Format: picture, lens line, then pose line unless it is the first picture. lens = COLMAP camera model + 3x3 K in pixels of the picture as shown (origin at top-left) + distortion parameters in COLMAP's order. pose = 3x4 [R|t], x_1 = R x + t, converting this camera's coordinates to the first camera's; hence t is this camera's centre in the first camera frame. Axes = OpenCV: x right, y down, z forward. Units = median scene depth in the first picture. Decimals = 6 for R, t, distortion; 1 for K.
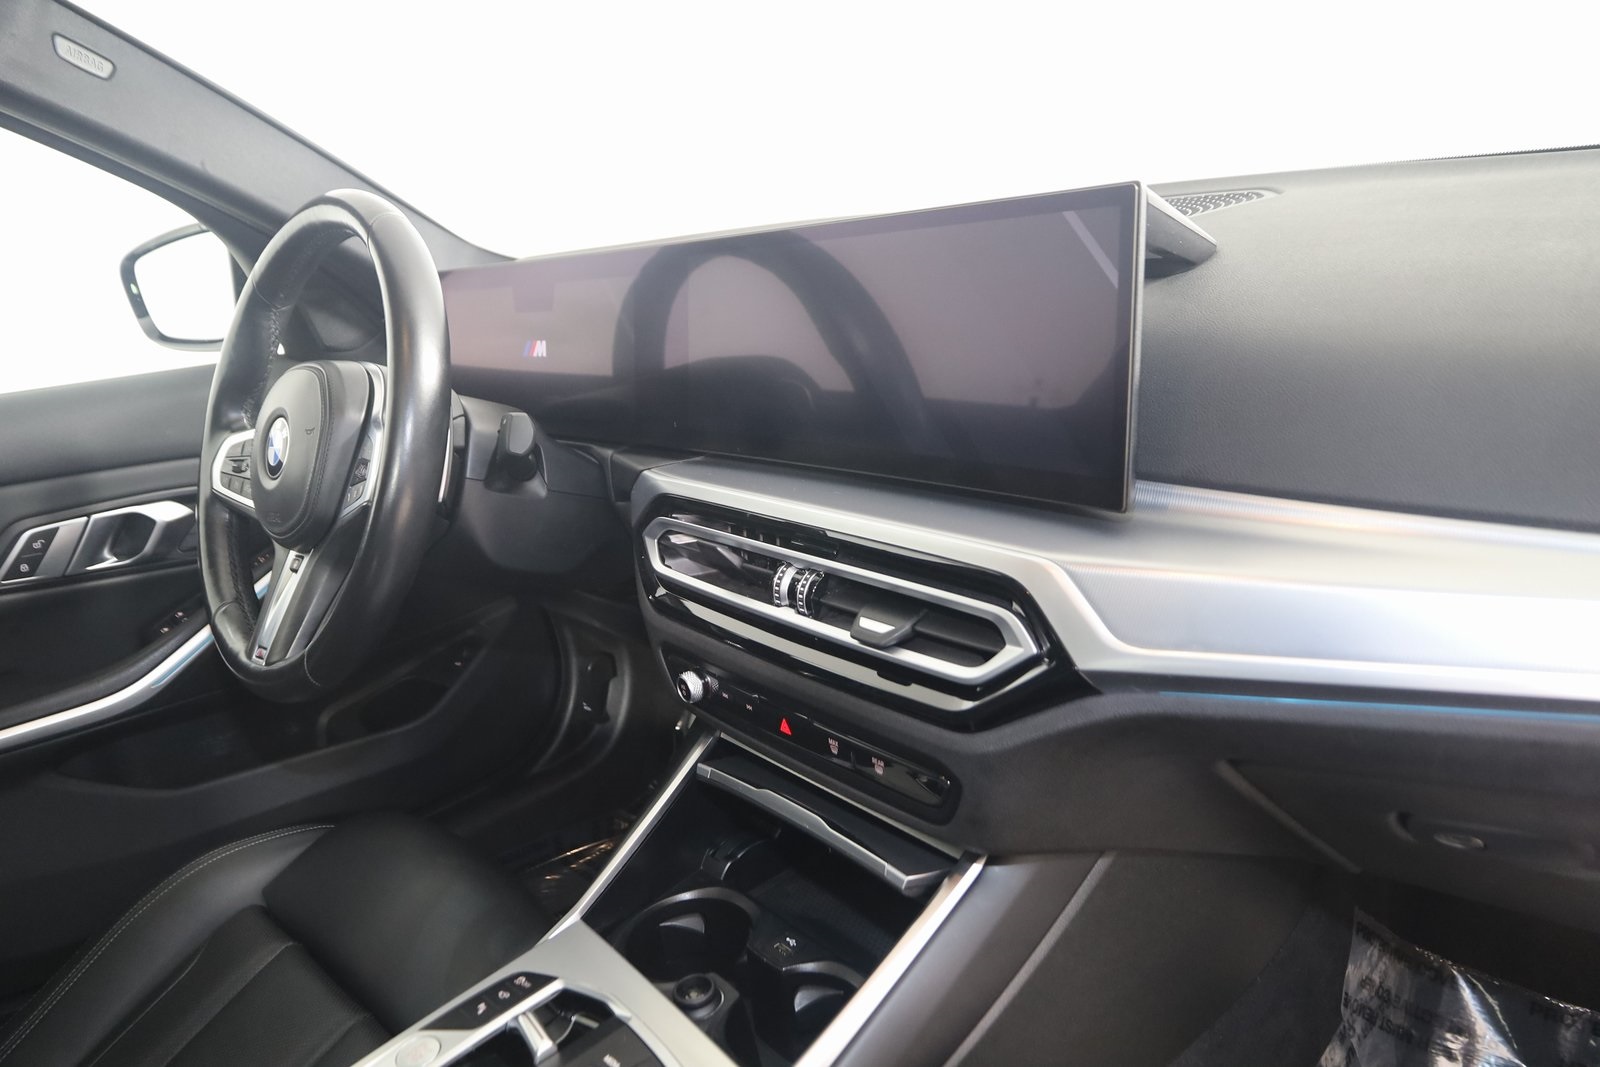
lens RADIAL K [[1045.0, 0, 800.0], [0, 1045.0, 533.5], [0, 0, 1]] dist [-0.045080, -0.000890]
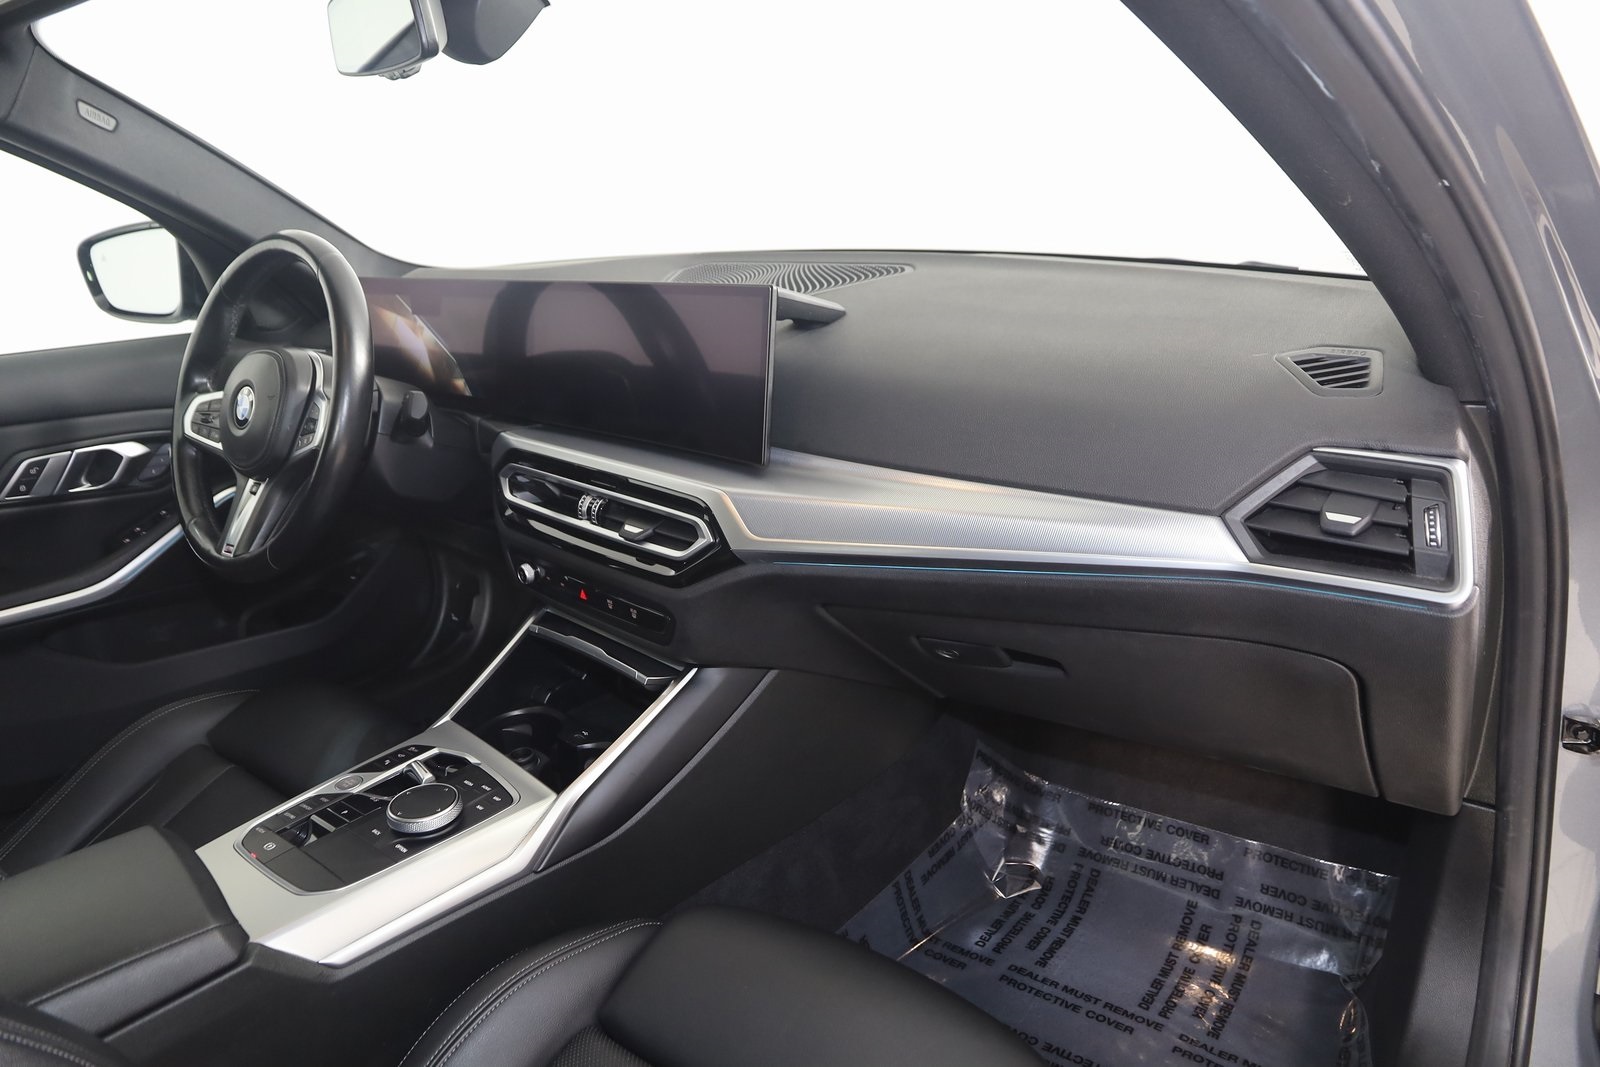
lens RADIAL K [[1149.0, 0, 800.0], [0, 1149.0, 533.5], [0, 0, 1]] dist [-0.046944, -0.003458]
pose [[0.995186, 0.029340, 0.093505, 0.127326], [-0.031749, 0.999198, 0.024382, 0.030969], [-0.092715, -0.027234, 0.995320, -0.672642]]
